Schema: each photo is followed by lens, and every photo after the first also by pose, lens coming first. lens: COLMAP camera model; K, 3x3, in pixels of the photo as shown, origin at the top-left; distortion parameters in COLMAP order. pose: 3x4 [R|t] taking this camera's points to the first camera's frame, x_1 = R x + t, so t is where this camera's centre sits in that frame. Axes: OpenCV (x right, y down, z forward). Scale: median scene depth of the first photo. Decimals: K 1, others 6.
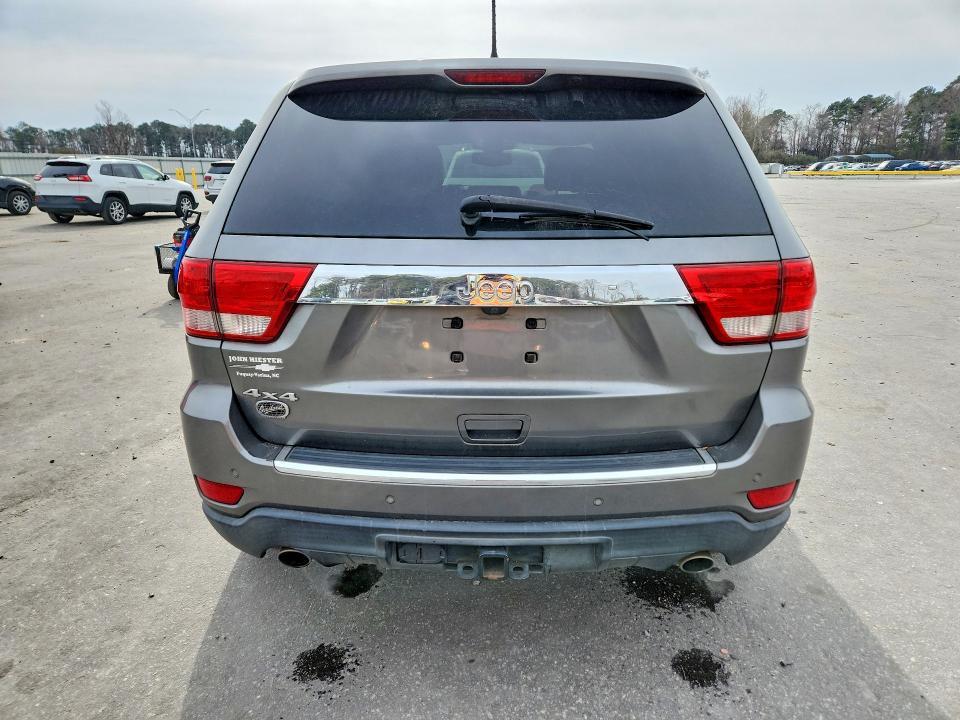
lens RADIAL K [[703.6, 0, 475.4], [0, 703.6, 362.7], [0, 0, 1]] dist [0.006997, -0.010329]
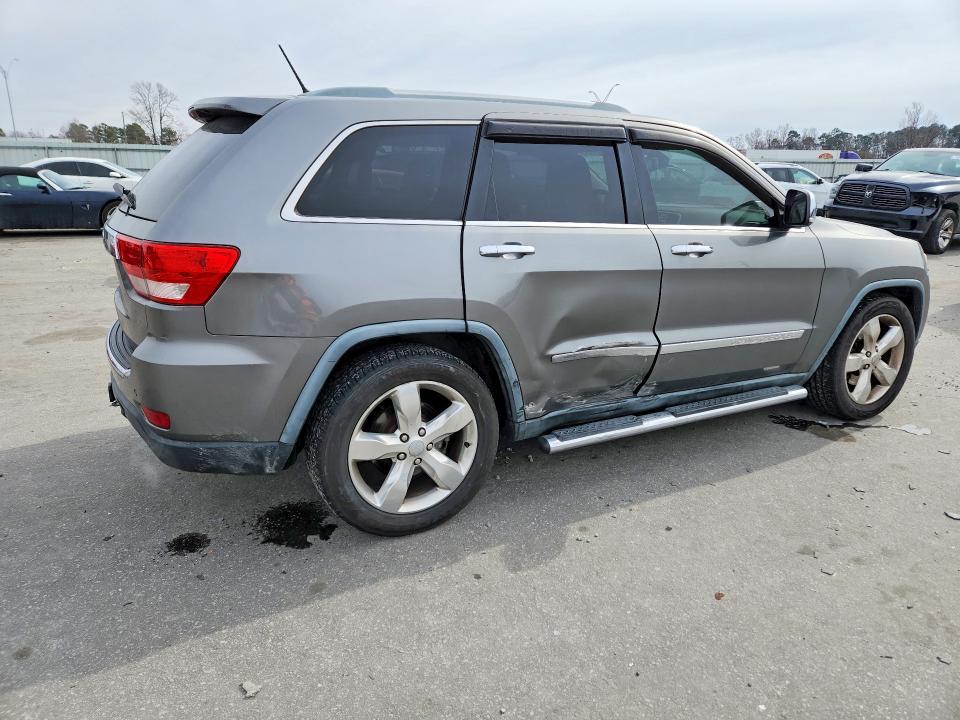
lens RADIAL K [[703.6, 0, 475.4], [0, 703.6, 362.7], [0, 0, 1]] dist [0.006997, -0.010329]
pose [[0.427836, 0.244480, -0.870164, 1.431553], [-0.247828, 0.957558, 0.147184, -0.203714], [0.869217, 0.152680, 0.470267, 0.689008]]
